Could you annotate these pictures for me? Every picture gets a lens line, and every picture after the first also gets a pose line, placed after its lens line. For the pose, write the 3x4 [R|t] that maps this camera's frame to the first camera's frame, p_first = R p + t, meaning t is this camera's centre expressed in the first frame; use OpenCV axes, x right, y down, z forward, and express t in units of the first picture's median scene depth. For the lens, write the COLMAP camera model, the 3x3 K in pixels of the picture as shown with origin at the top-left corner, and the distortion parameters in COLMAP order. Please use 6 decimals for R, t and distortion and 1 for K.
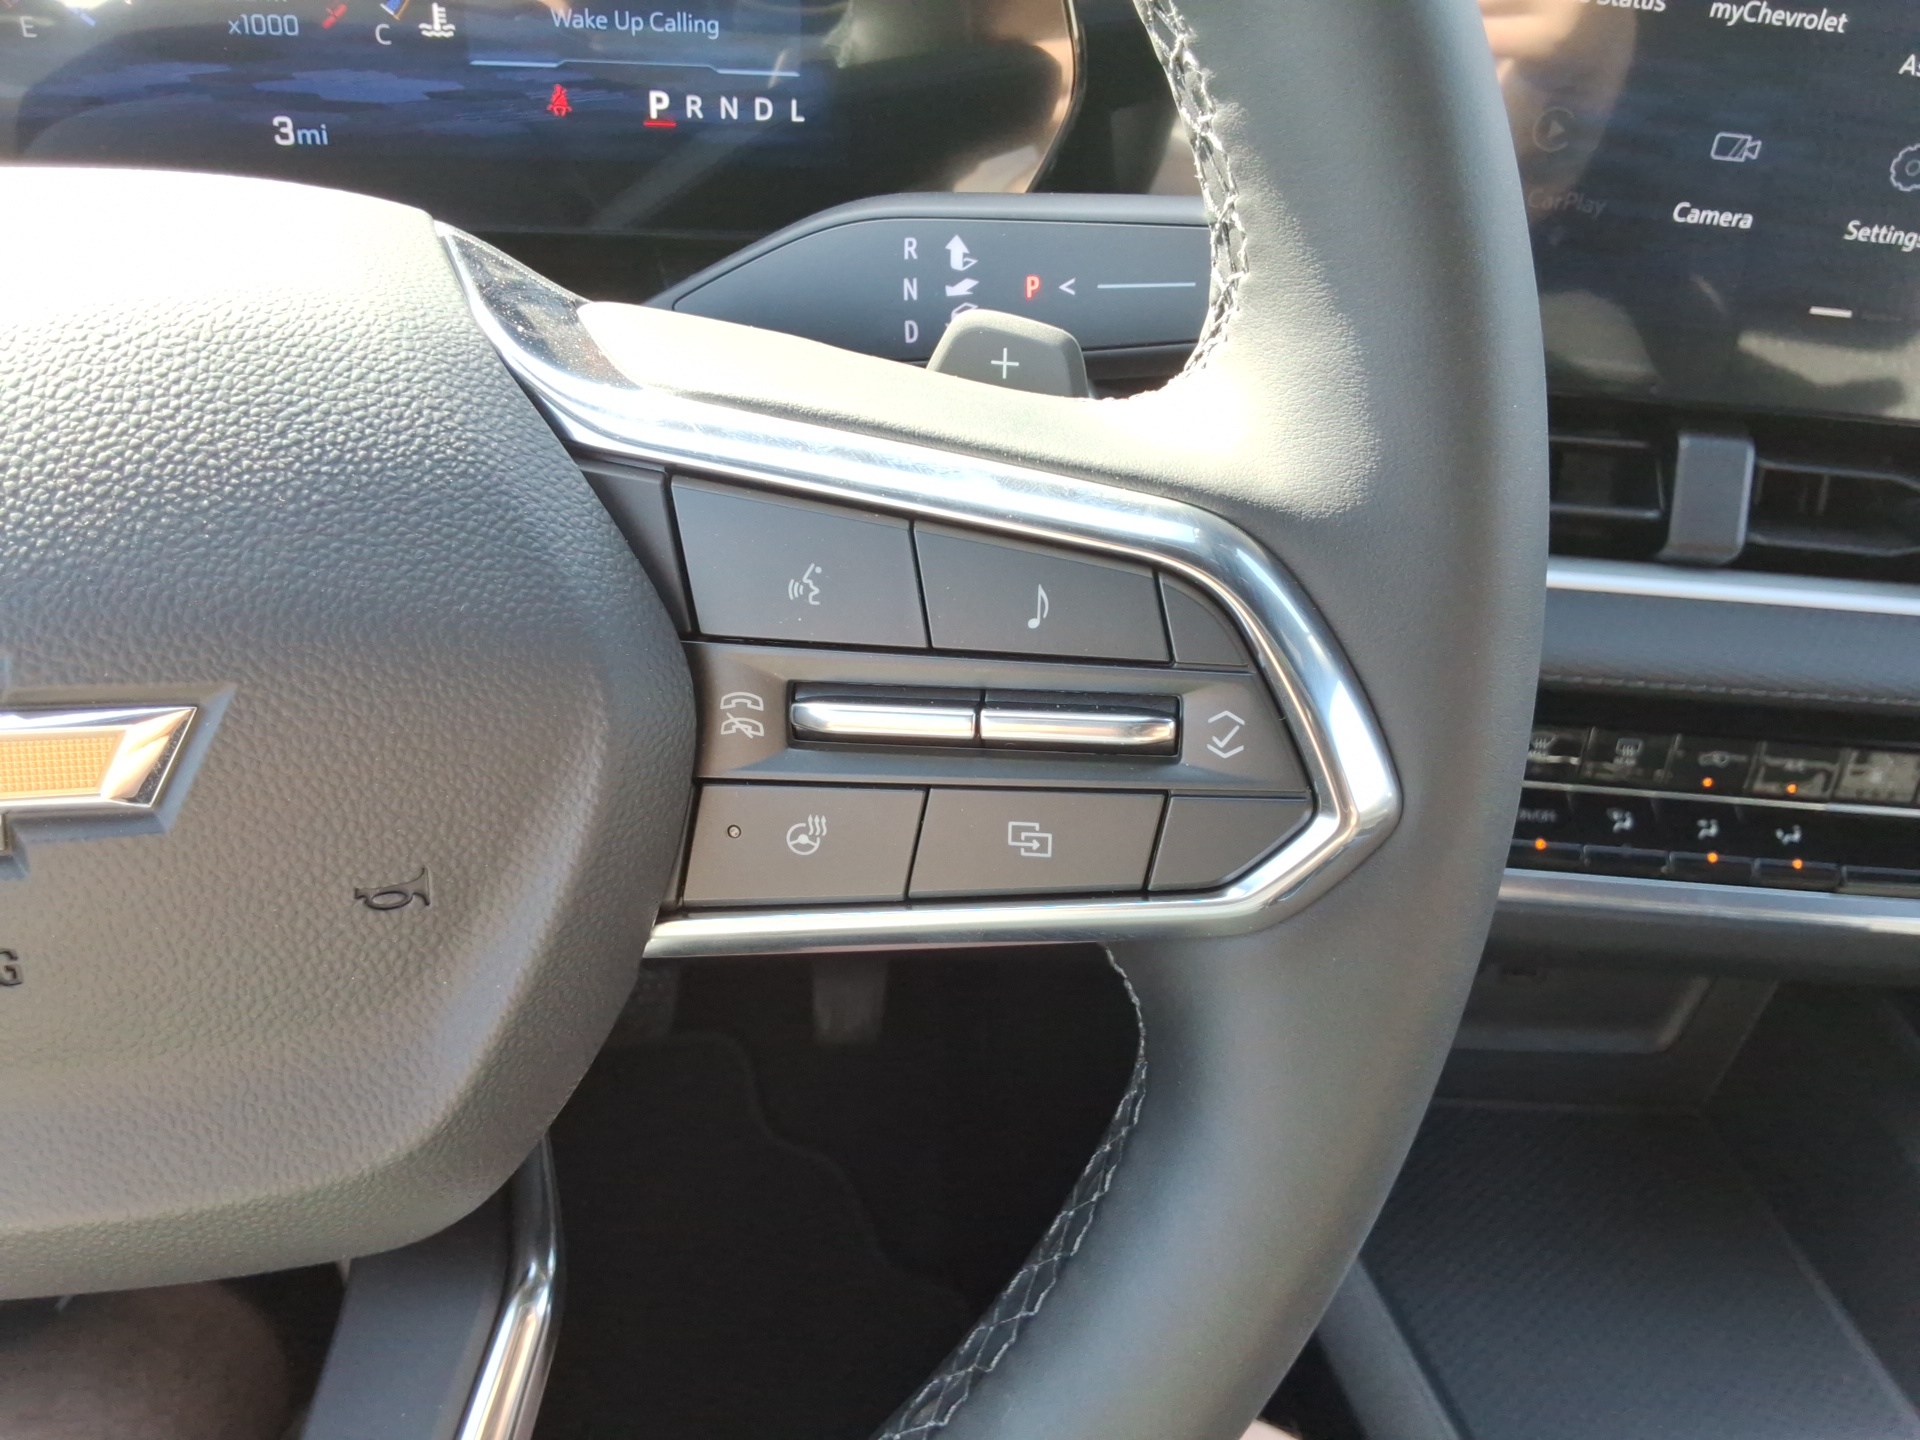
lens RADIAL K [[1540.8, 0, 961.3], [0, 1540.8, 734.0], [0, 0, 1]] dist [0.099894, -0.156084]
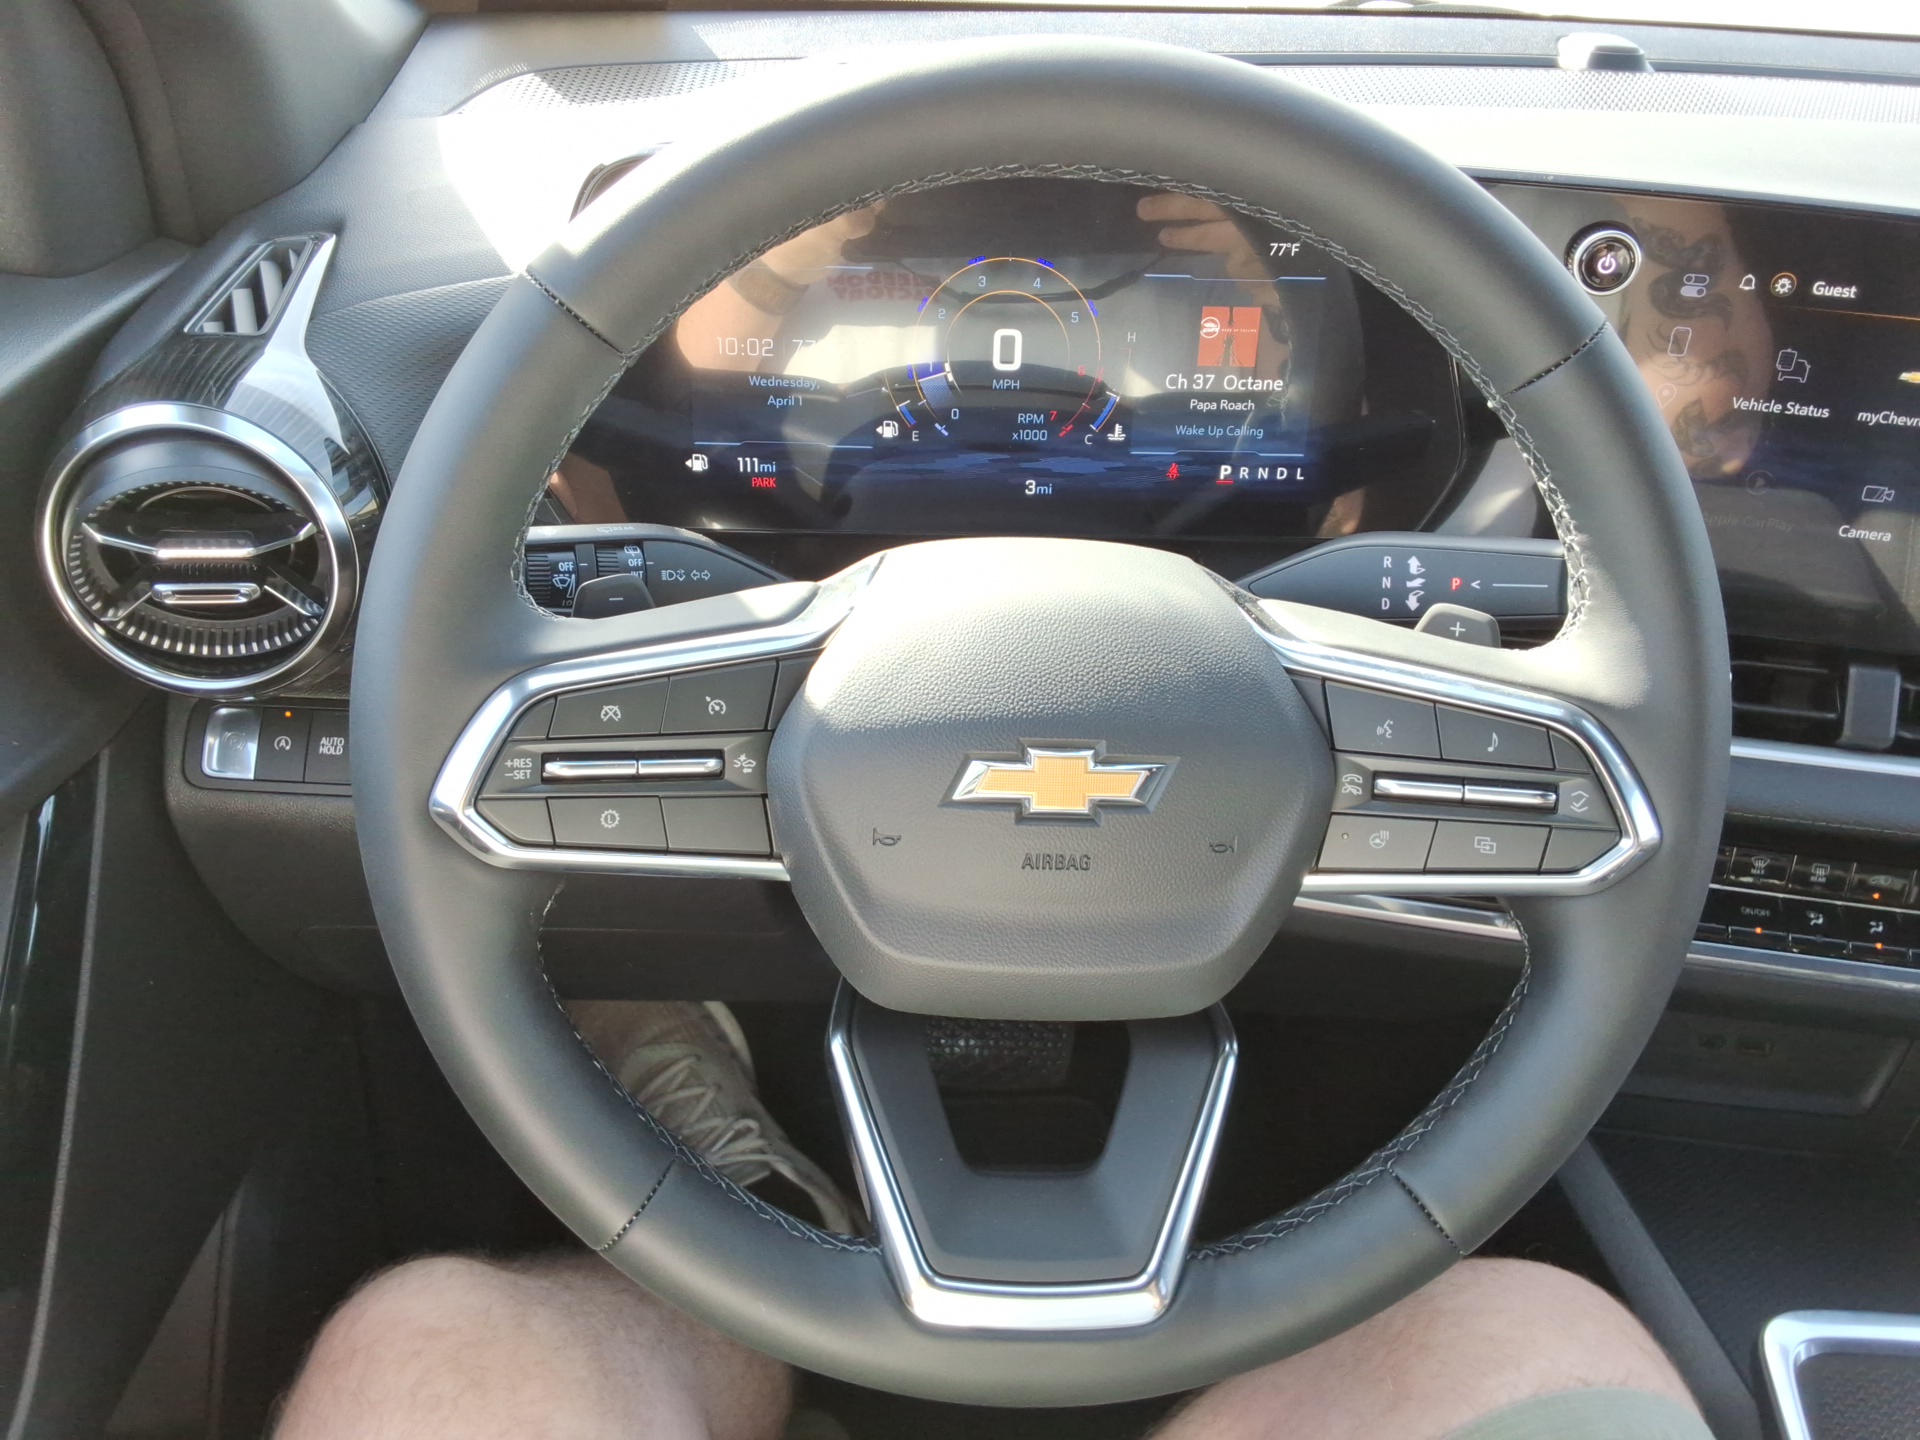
lens RADIAL K [[1540.8, 0, 960.0], [0, 1540.8, 718.1], [0, 0, 1]] dist [0.099894, -0.156084]
pose [[0.988494, 0.038315, -0.146325, -0.350547], [-0.055868, 0.991464, -0.117801, 0.176200], [0.140563, 0.124621, 0.982197, -1.226978]]
